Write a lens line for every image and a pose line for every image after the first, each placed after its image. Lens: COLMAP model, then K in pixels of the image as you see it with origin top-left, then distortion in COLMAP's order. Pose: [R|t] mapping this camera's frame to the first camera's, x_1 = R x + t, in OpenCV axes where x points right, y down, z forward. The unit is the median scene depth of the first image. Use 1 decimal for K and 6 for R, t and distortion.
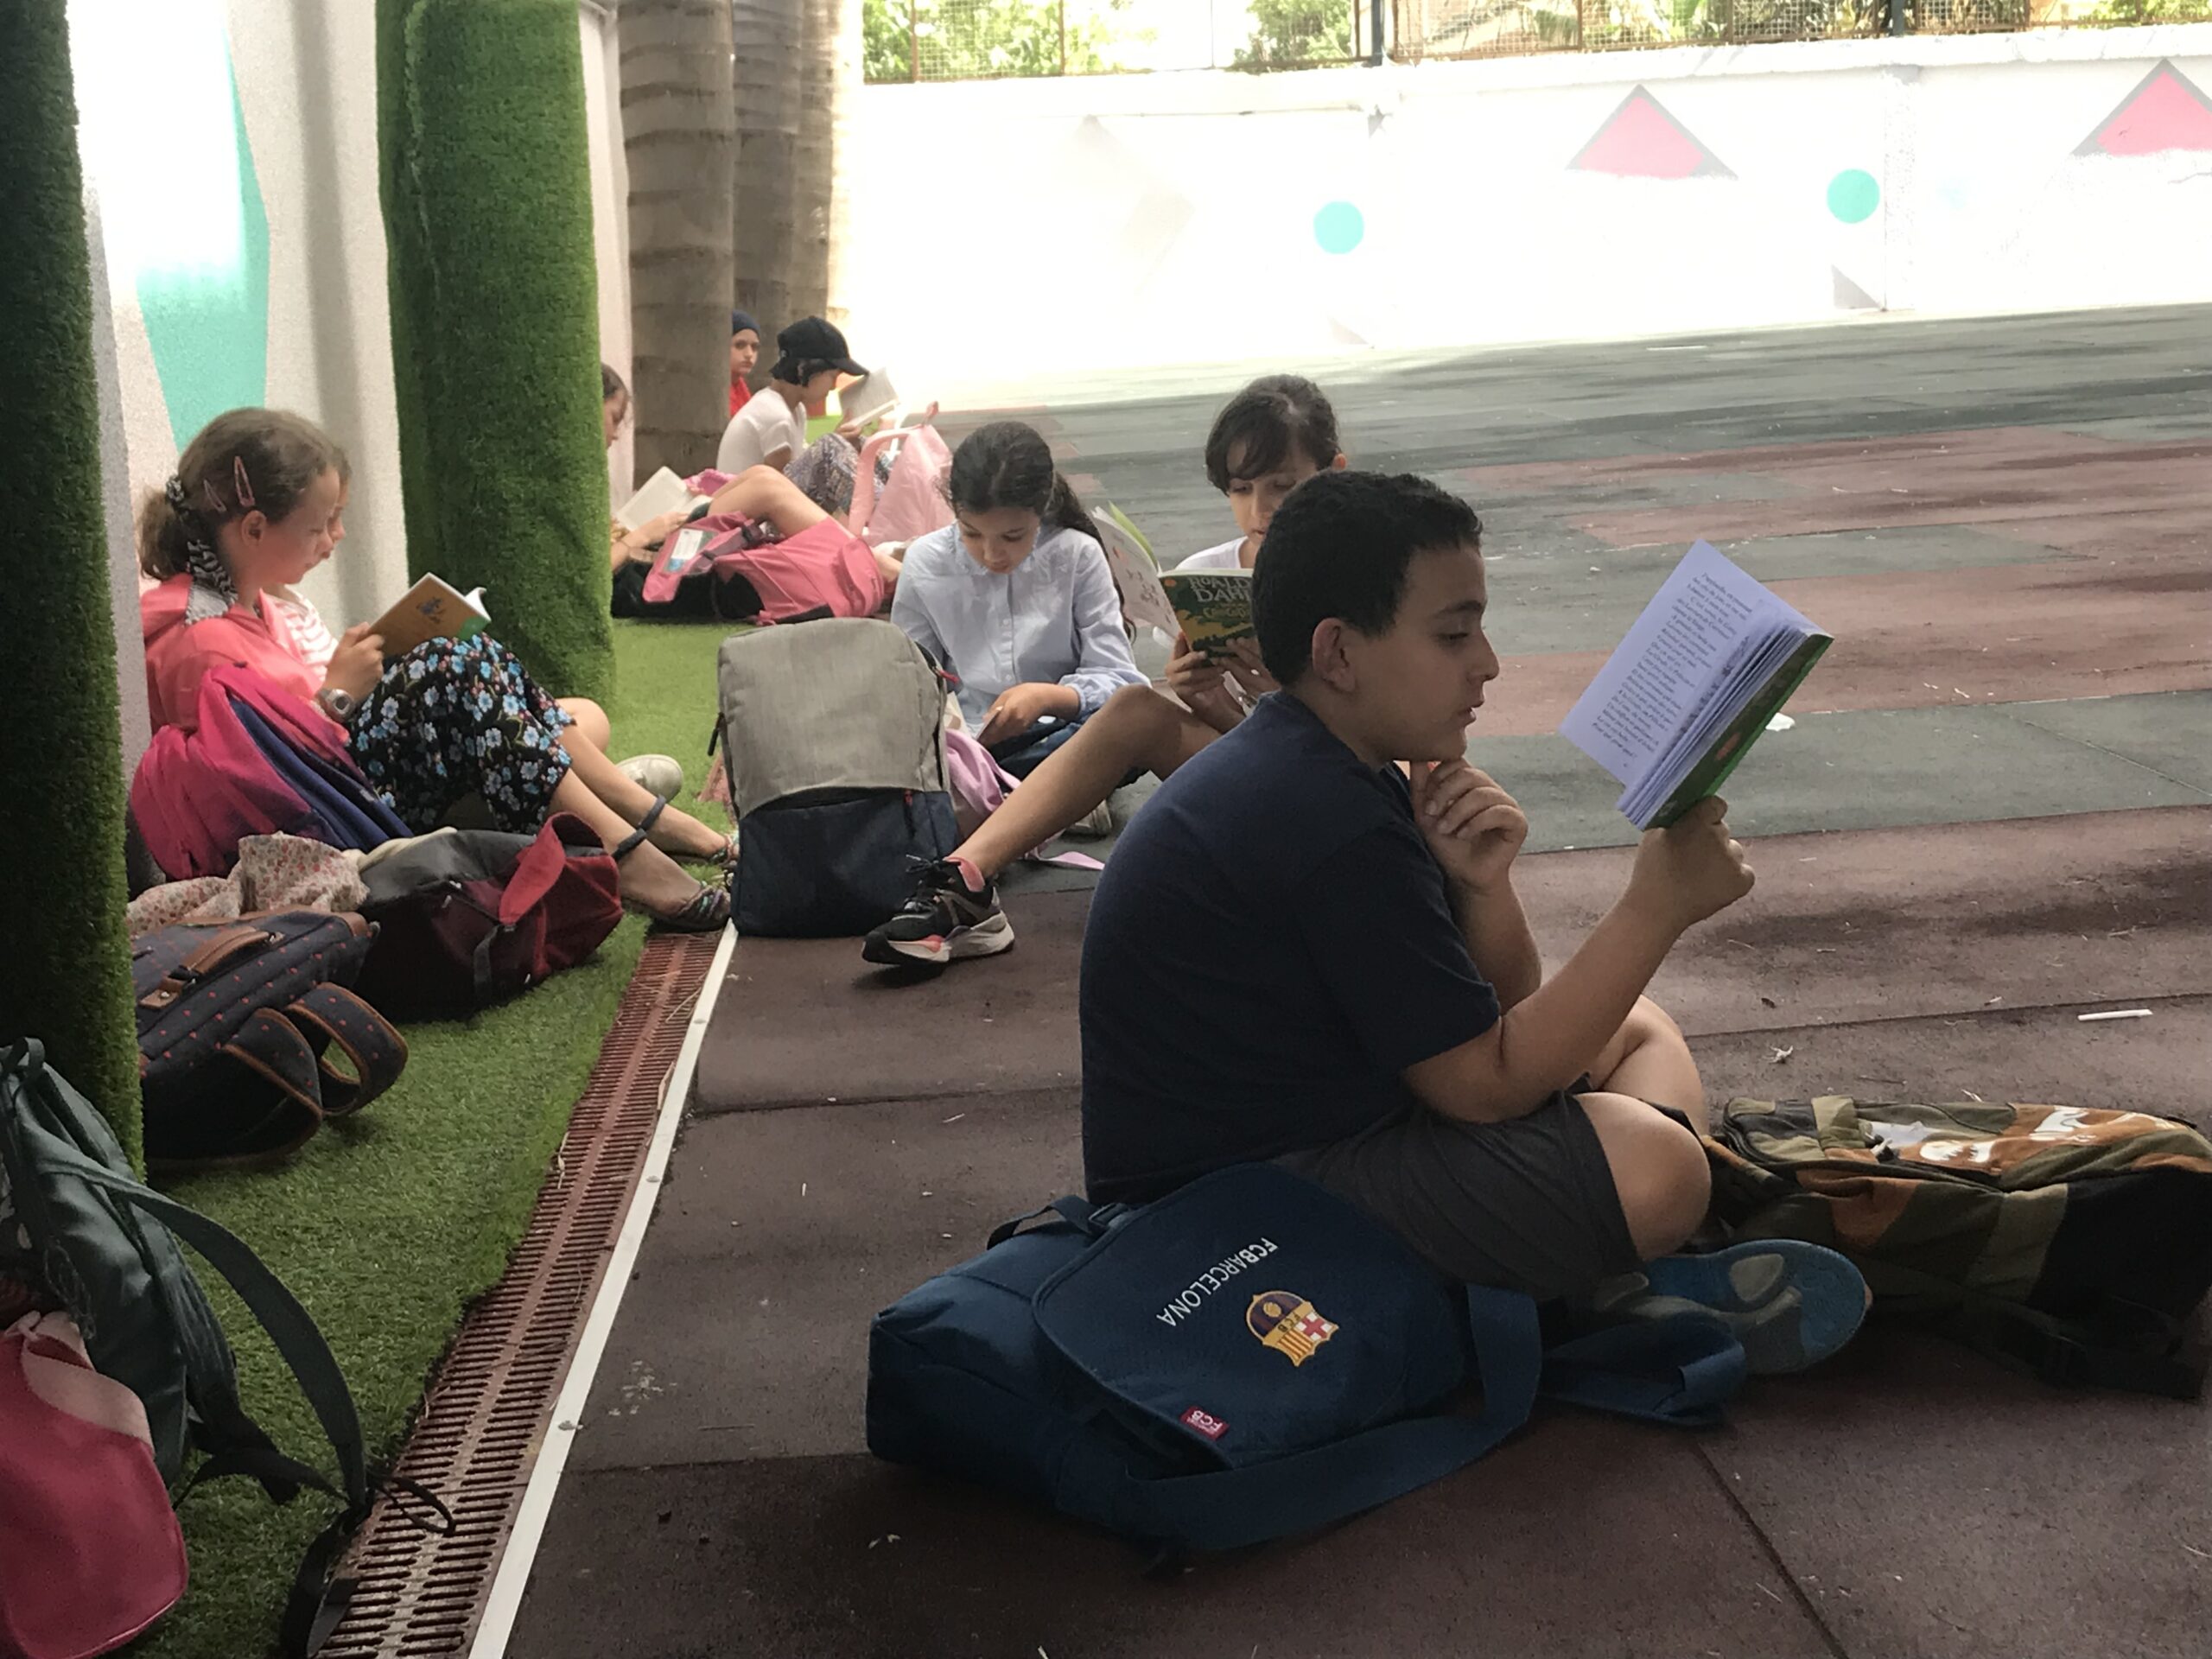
lens RADIAL K [[3351.4, 0, 1105.8], [0, 3351.4, 829.6], [0, 0, 1]] dist [0.055183, 0.000000]
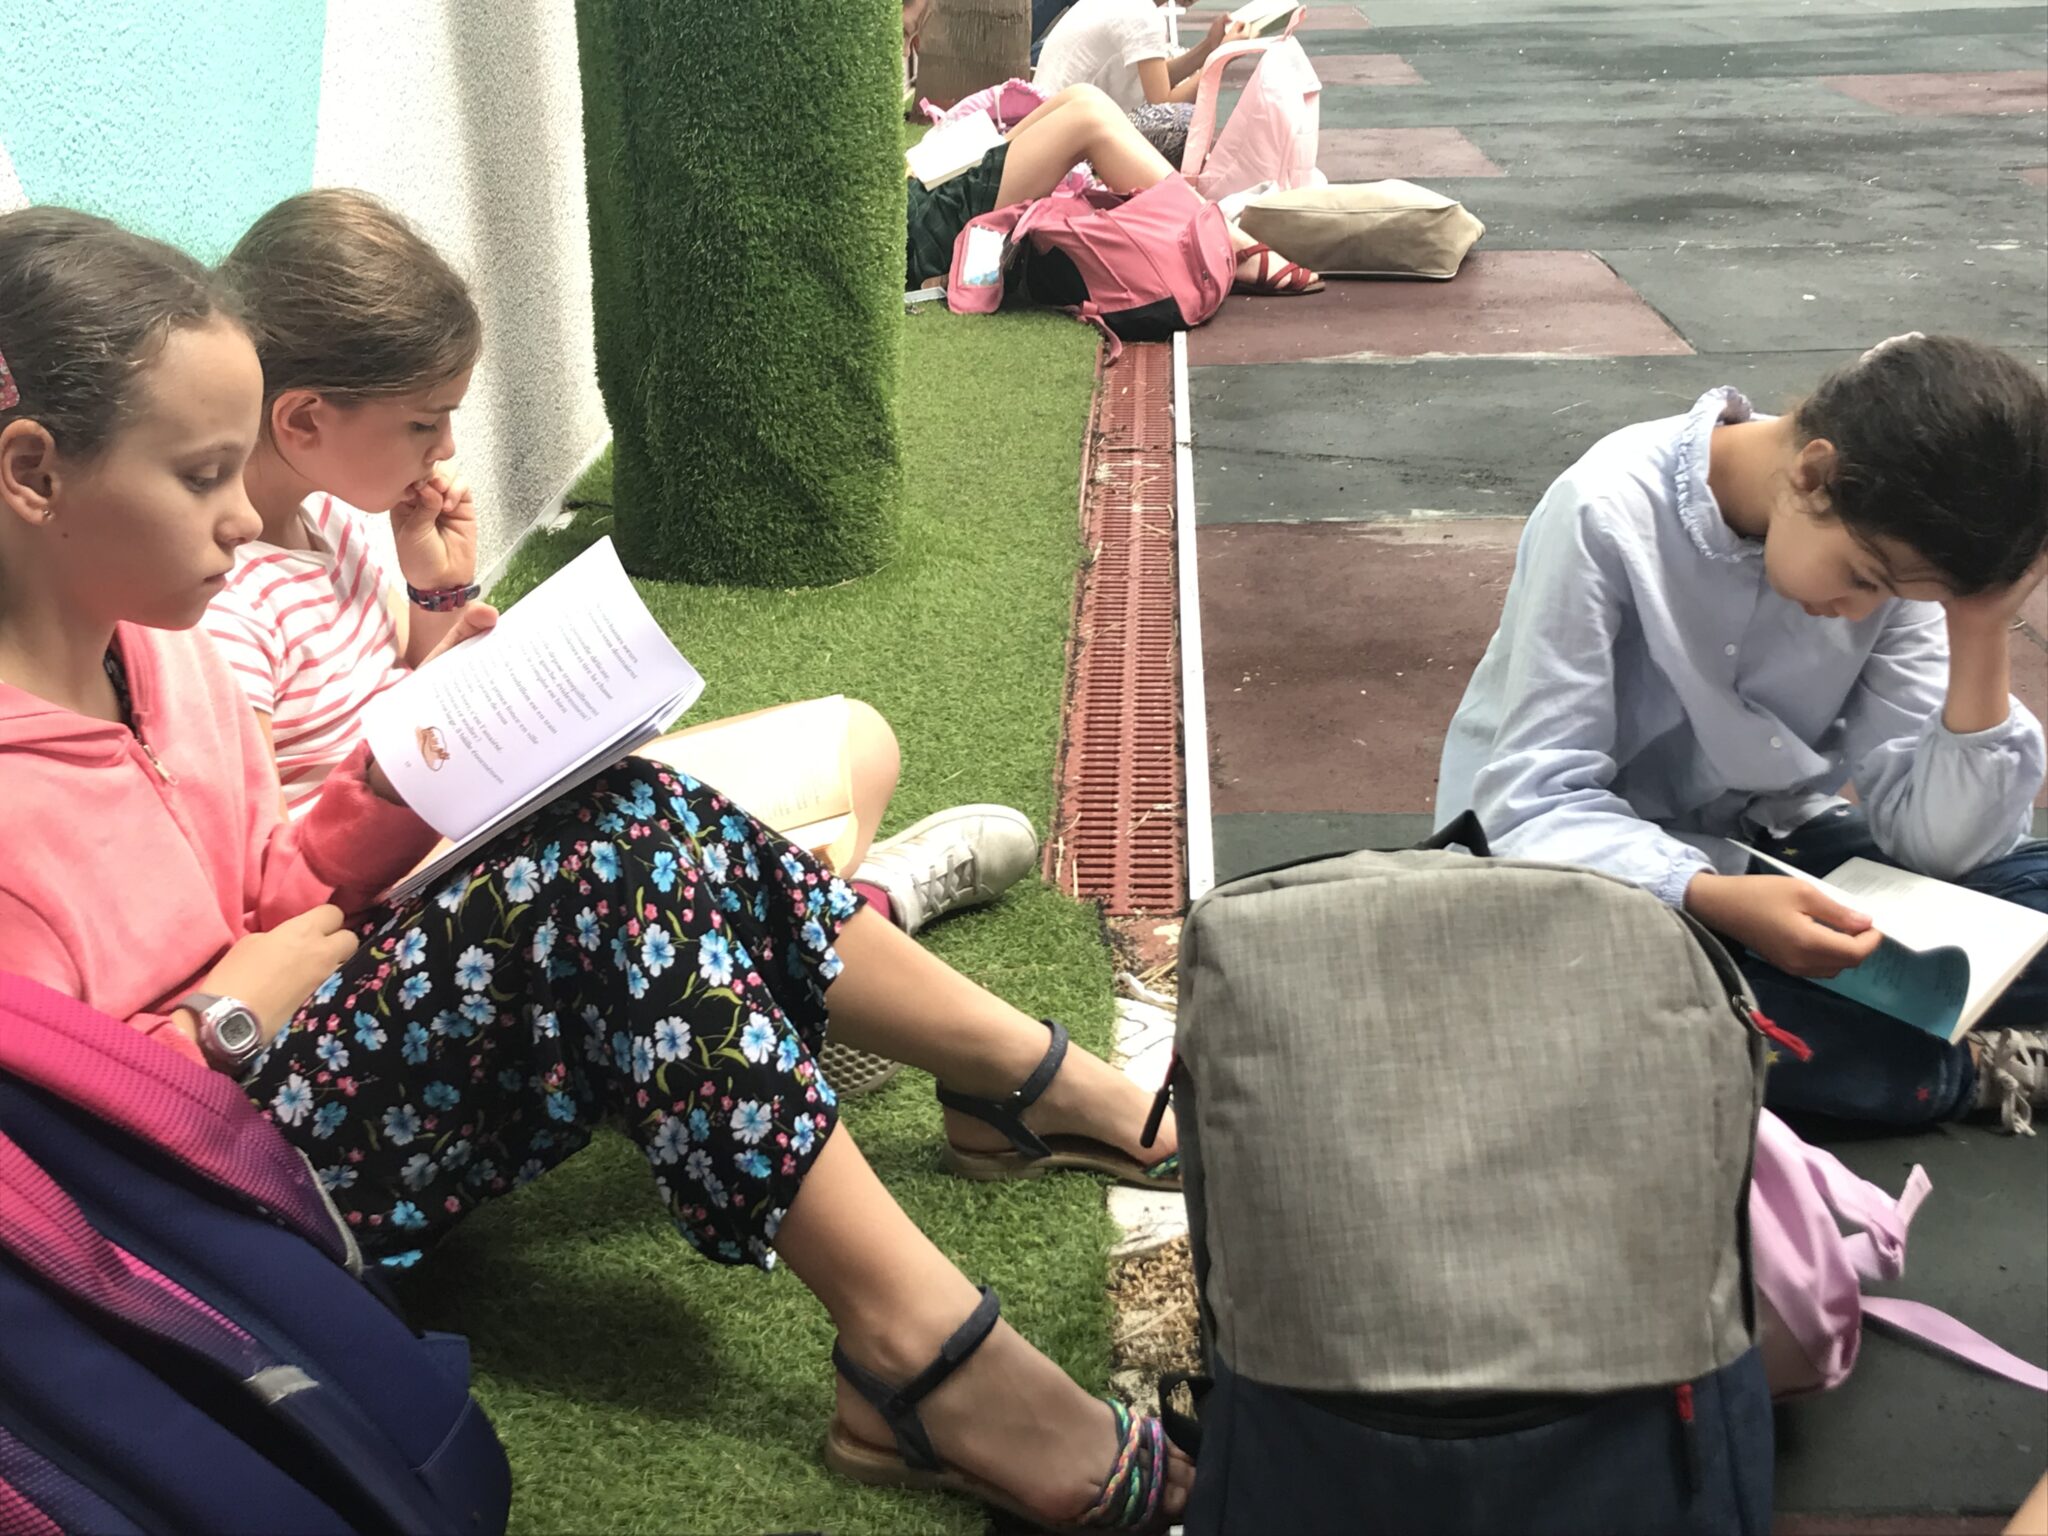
lens RADIAL K [[2572.3, 0, 1024.1], [0, 2572.3, 767.2], [0, 0, 1]] dist [0.040946, 0.000000]
pose [[0.995562, 0.066410, -0.066680, -0.115260], [-0.051096, 0.976450, 0.209606, -0.136443], [0.079030, -0.205269, 0.975510, 0.674924]]
